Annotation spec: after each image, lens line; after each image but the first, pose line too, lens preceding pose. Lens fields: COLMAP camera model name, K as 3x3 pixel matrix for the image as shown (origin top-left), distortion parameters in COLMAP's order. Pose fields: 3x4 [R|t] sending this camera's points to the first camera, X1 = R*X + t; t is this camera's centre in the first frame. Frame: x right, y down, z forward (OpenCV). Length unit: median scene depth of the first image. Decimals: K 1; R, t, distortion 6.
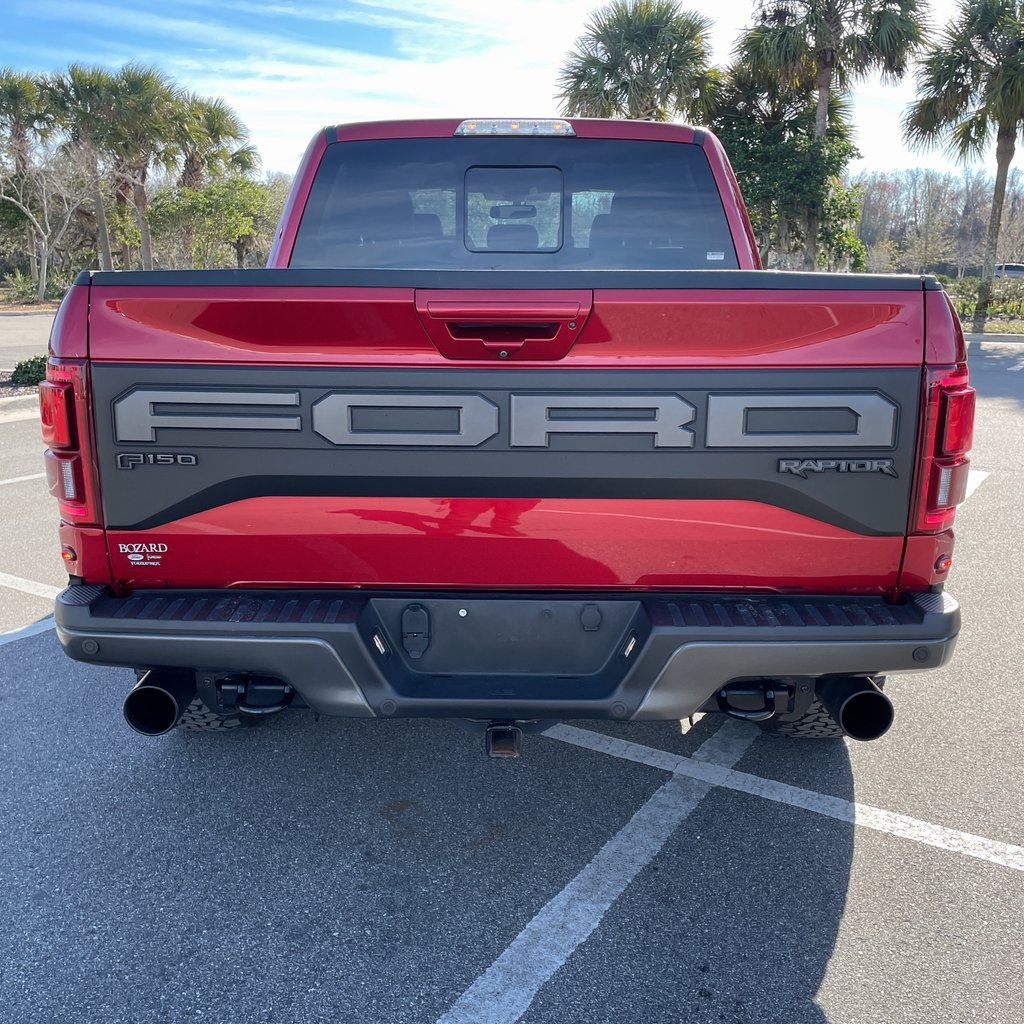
lens RADIAL K [[1005.7, 0, 516.8], [0, 1005.7, 544.6], [0, 0, 1]] dist [0.082952, -0.090976]
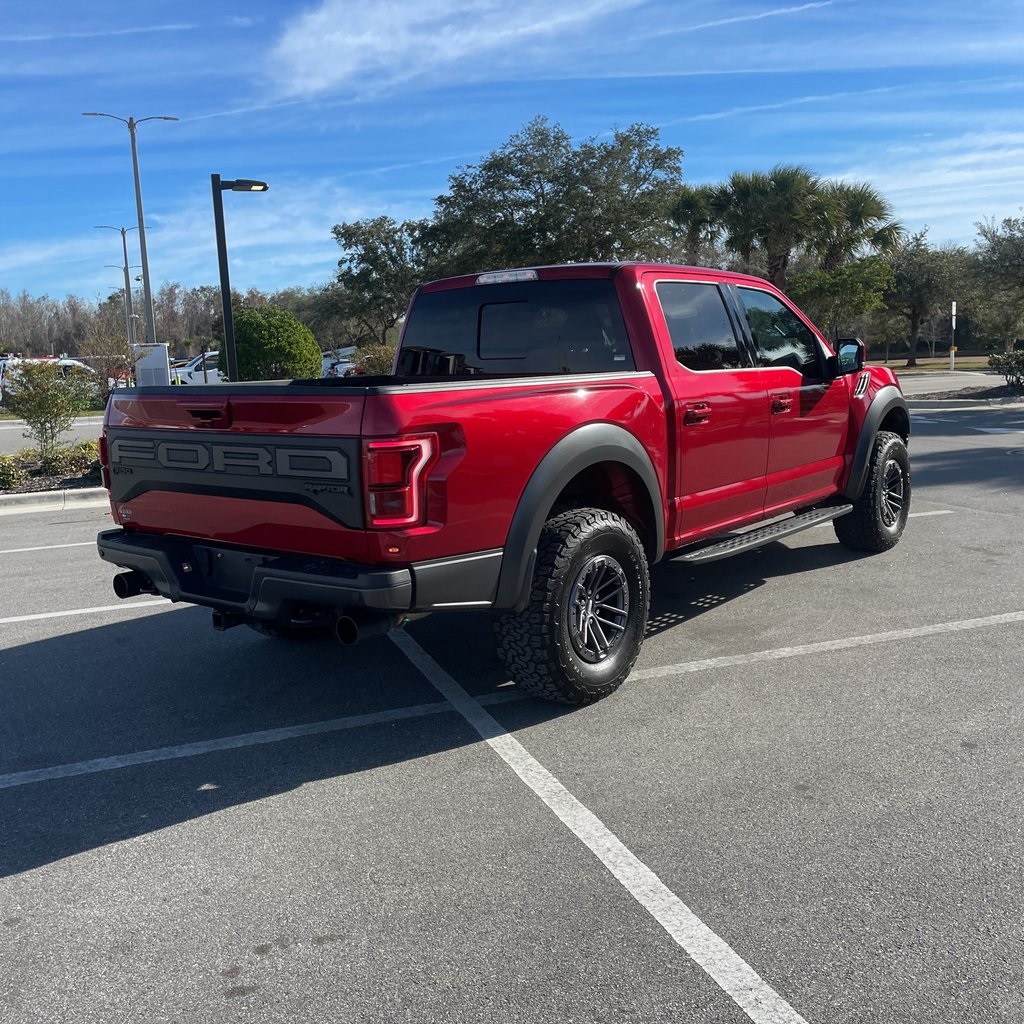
lens RADIAL K [[1005.7, 0, 516.8], [0, 1005.7, 544.6], [0, 0, 1]] dist [0.082952, -0.090976]
pose [[0.802481, 0.082758, -0.590911, 0.798702], [-0.122411, 0.992104, -0.027294, 0.015092], [0.583987, 0.094237, 0.806275, -0.129923]]
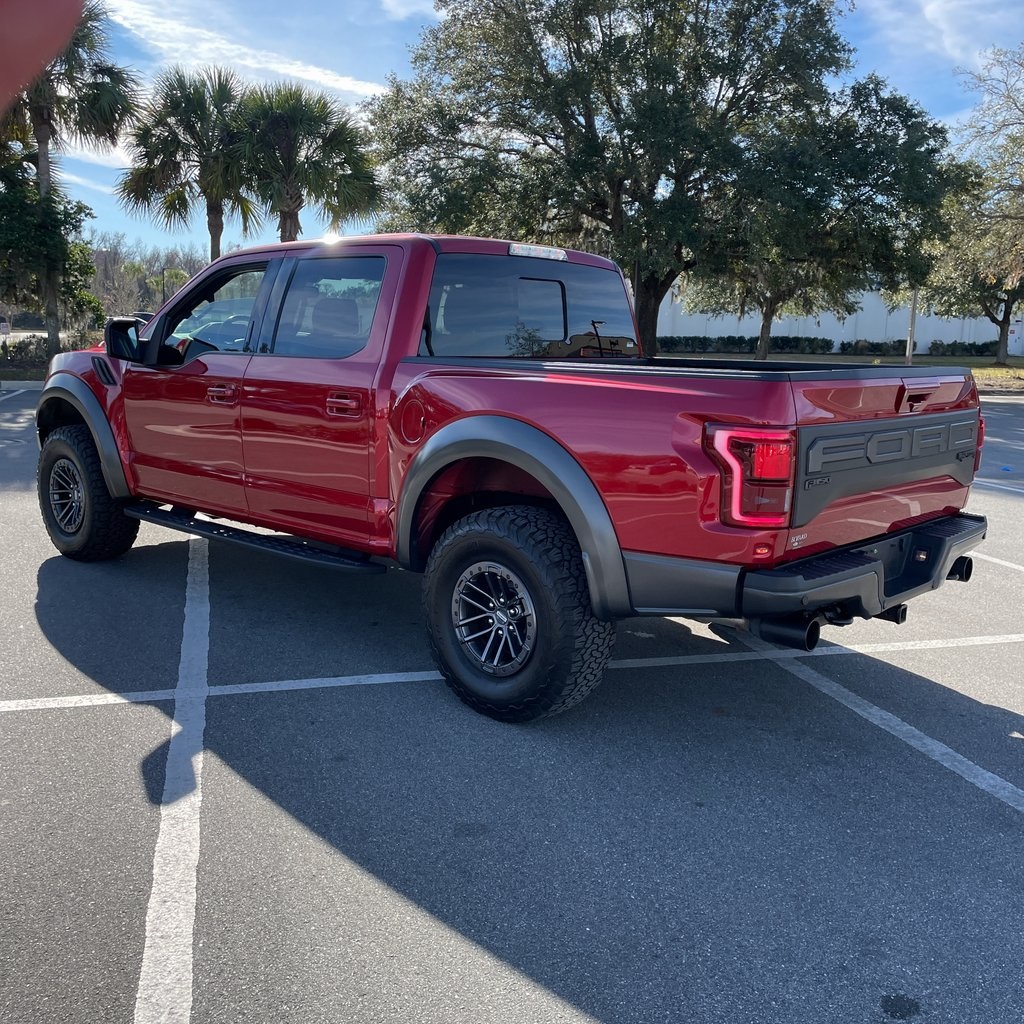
lens RADIAL K [[1005.7, 0, 516.8], [0, 1005.7, 544.6], [0, 0, 1]] dist [0.082952, -0.090976]
pose [[0.672452, -0.141063, 0.726574, -0.923792], [0.173587, 0.984348, 0.030452, -0.056663], [-0.719497, 0.105647, 0.686413, 0.101843]]
